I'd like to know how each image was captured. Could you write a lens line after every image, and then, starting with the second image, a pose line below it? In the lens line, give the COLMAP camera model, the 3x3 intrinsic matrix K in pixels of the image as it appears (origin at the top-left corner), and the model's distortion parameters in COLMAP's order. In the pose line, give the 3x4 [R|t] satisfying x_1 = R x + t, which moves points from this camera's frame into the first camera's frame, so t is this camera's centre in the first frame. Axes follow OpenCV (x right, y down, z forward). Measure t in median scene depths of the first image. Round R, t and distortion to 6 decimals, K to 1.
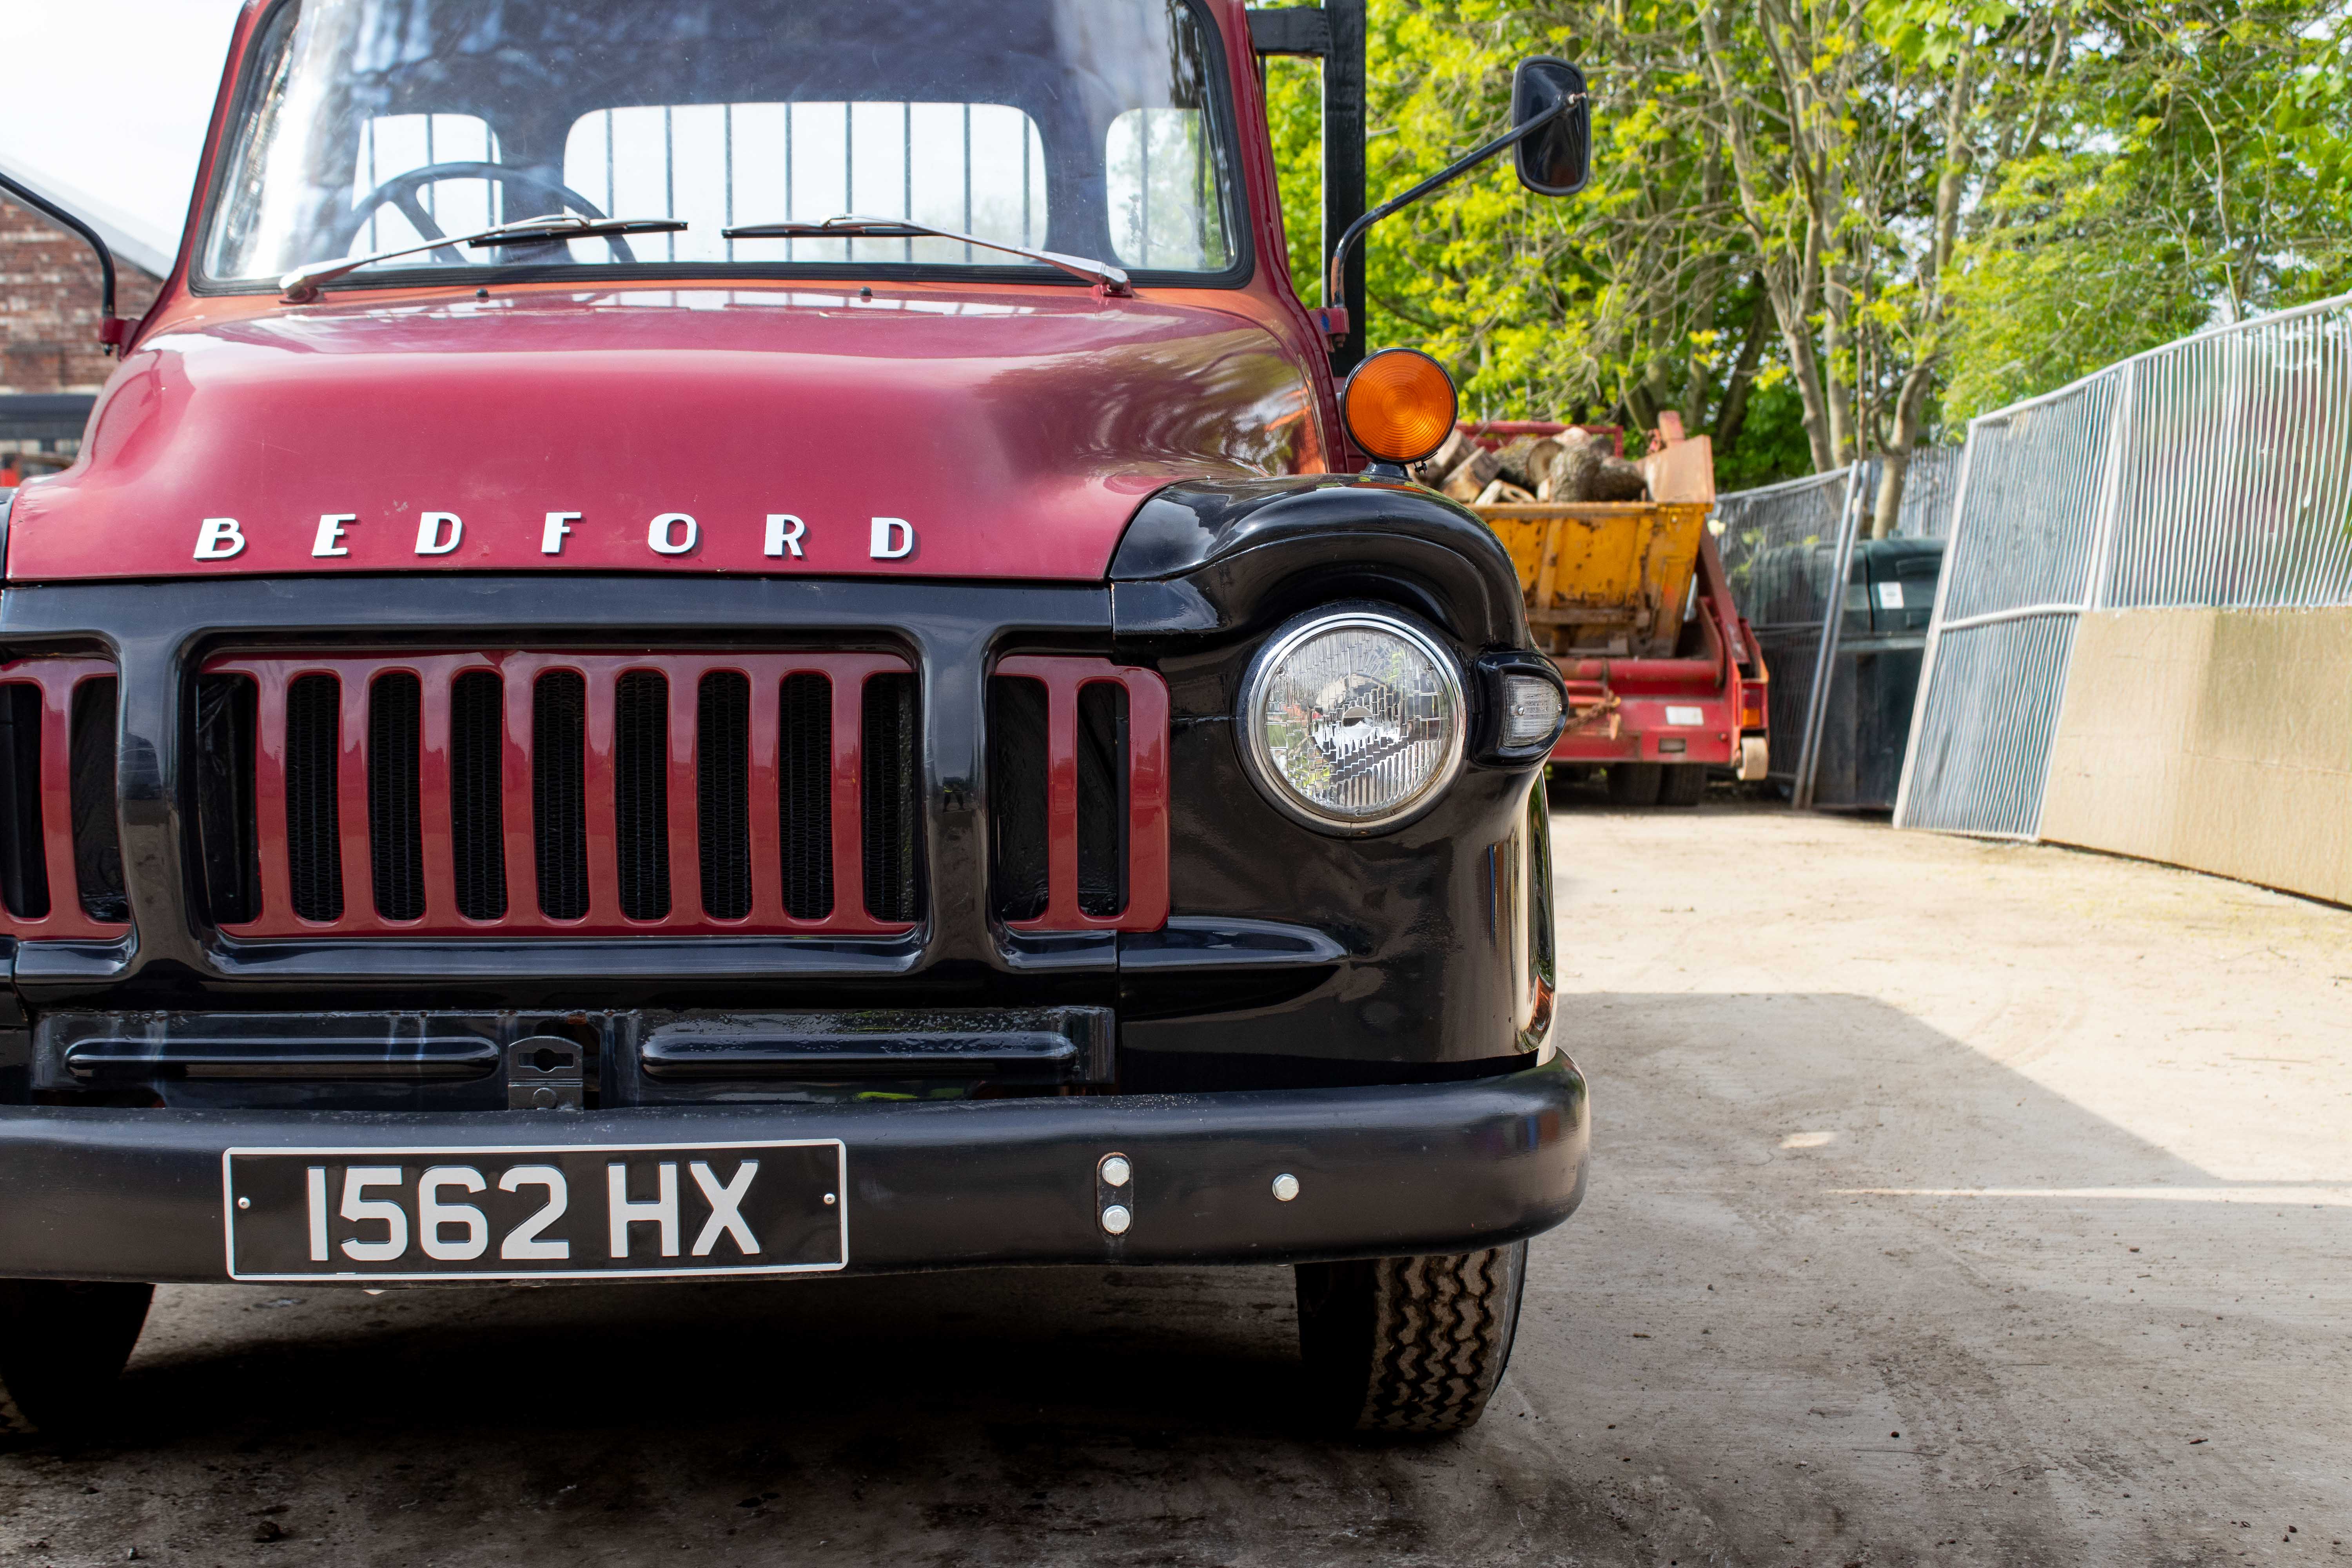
lens RADIAL K [[2961.0, 0, 1161.0], [0, 2961.0, 791.1], [0, 0, 1]] dist [0.008776, -0.026112]
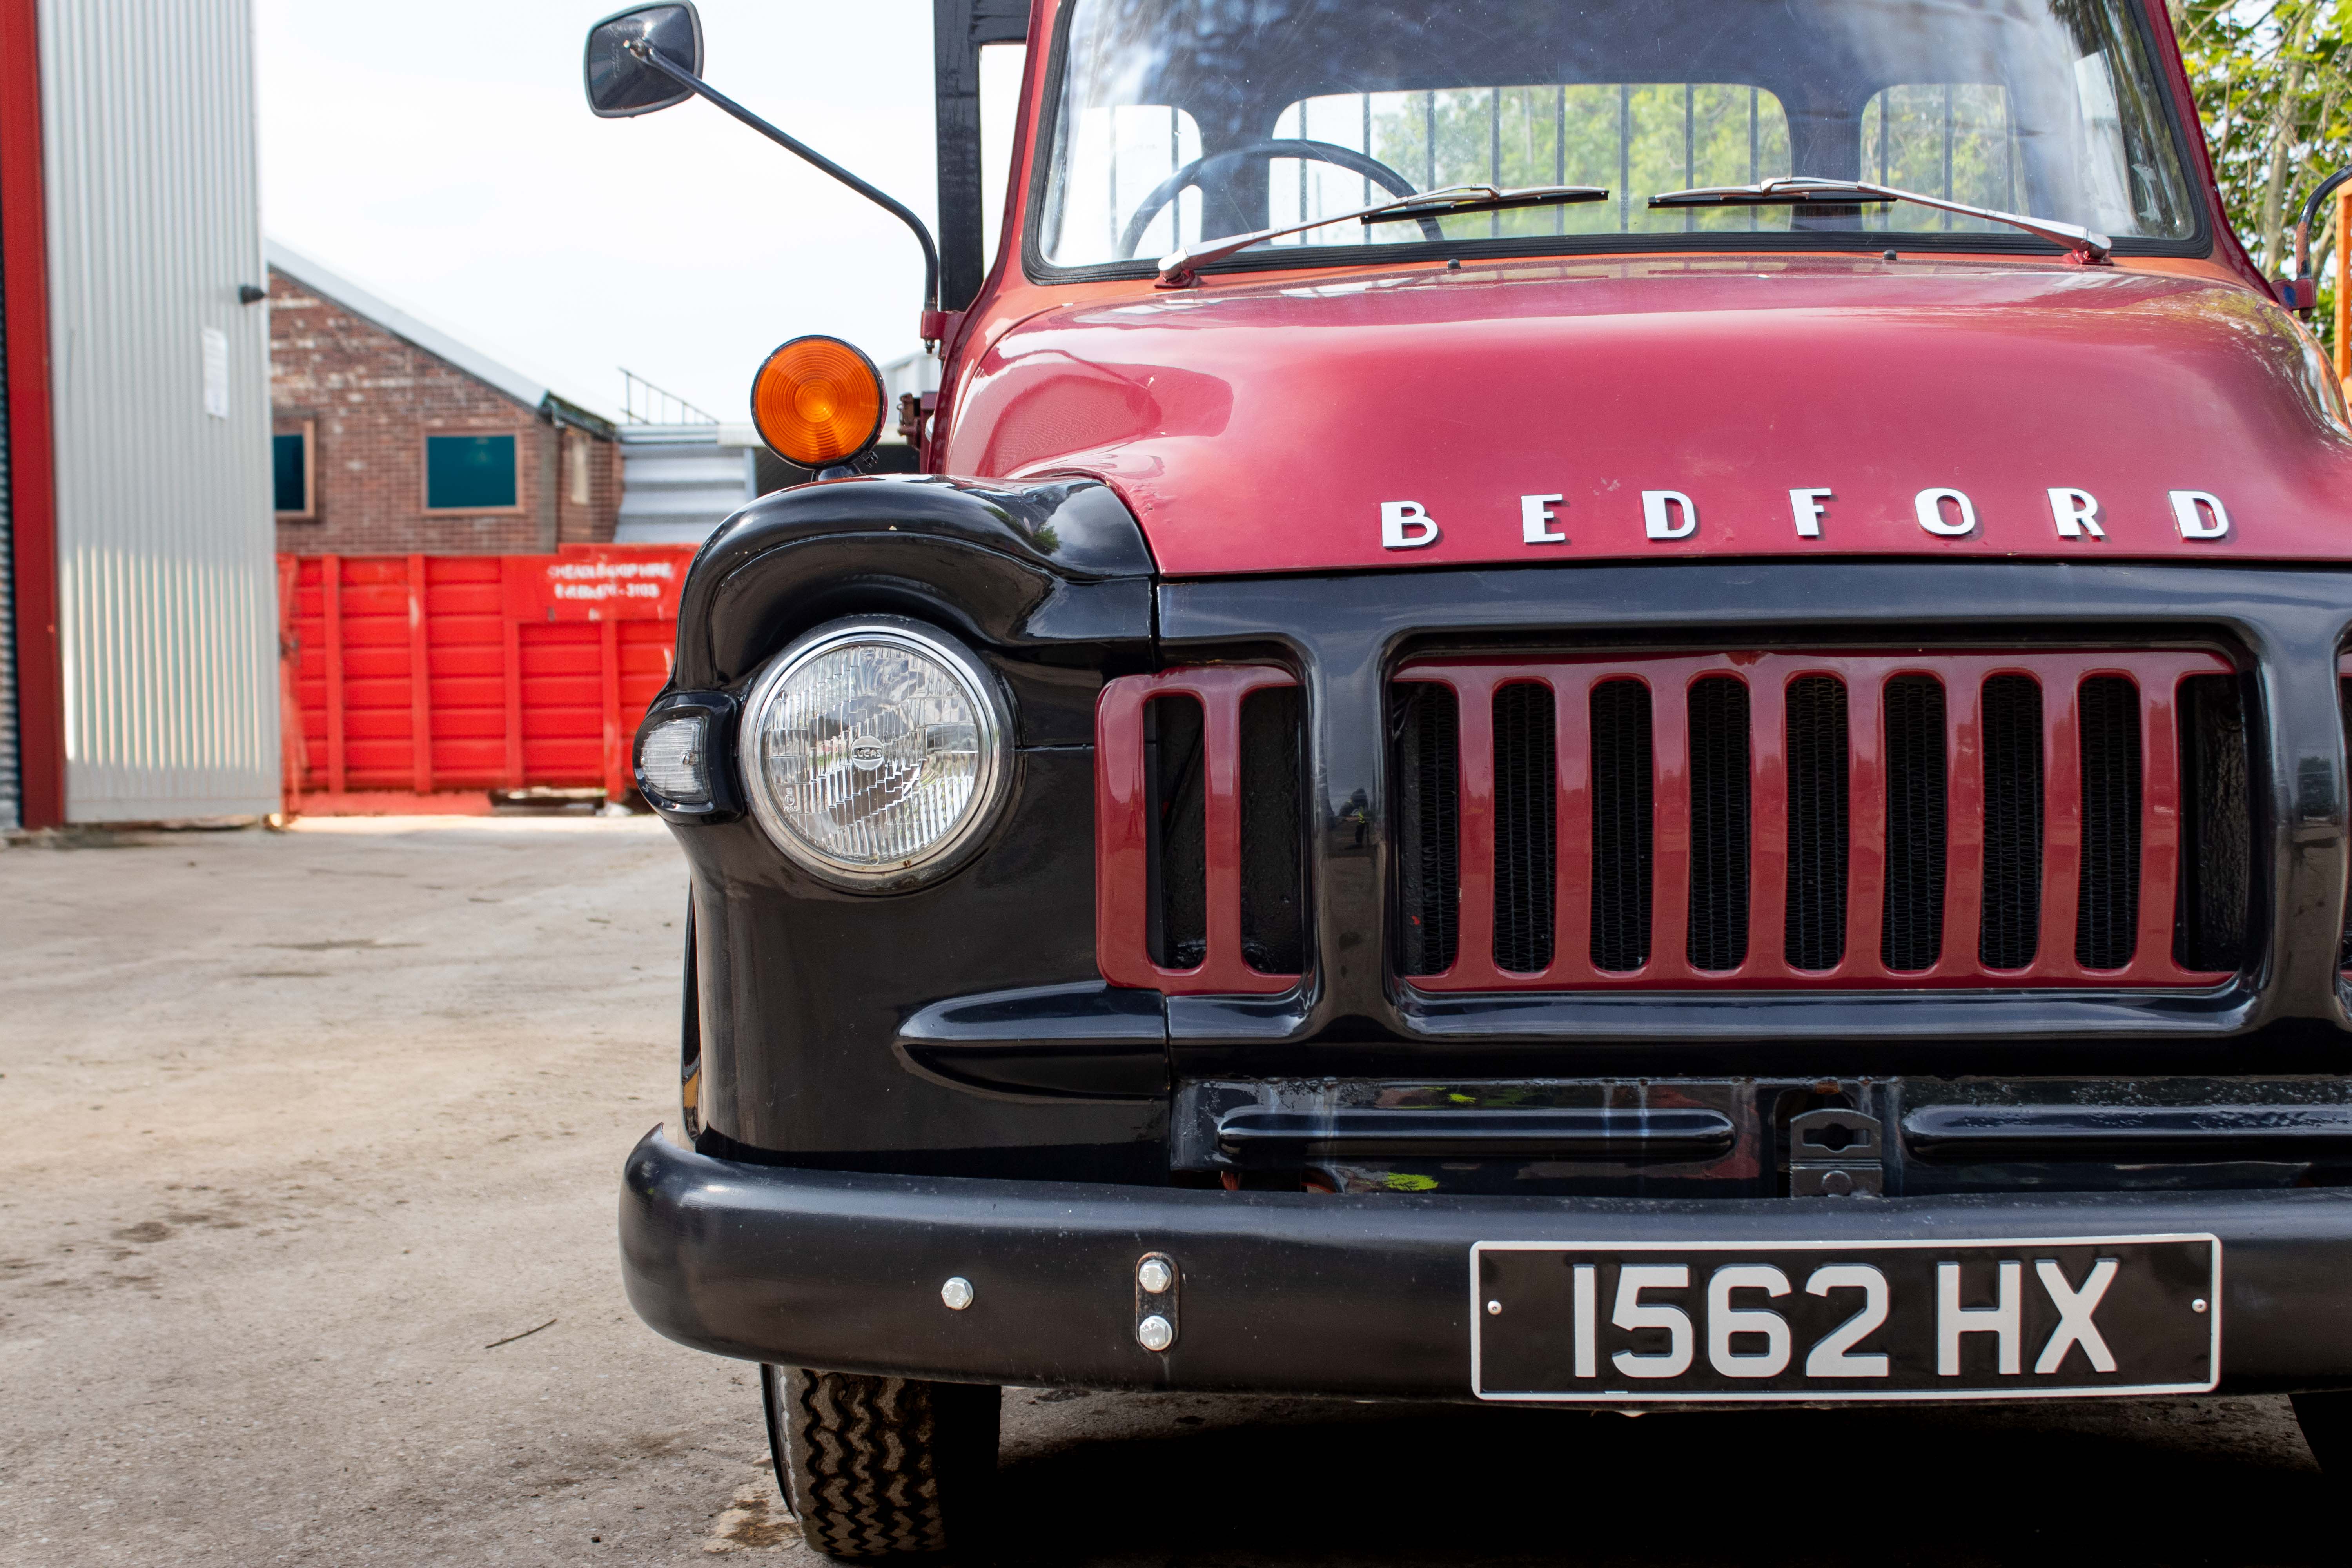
lens RADIAL K [[2961.0, 0, 1161.0], [0, 2961.0, 791.1], [0, 0, 1]] dist [0.008776, -0.026112]
pose [[0.998076, -0.006009, -0.061703, -0.337864], [0.004857, 0.999811, -0.018812, 0.007444], [0.061804, 0.018476, 0.997917, 0.145753]]
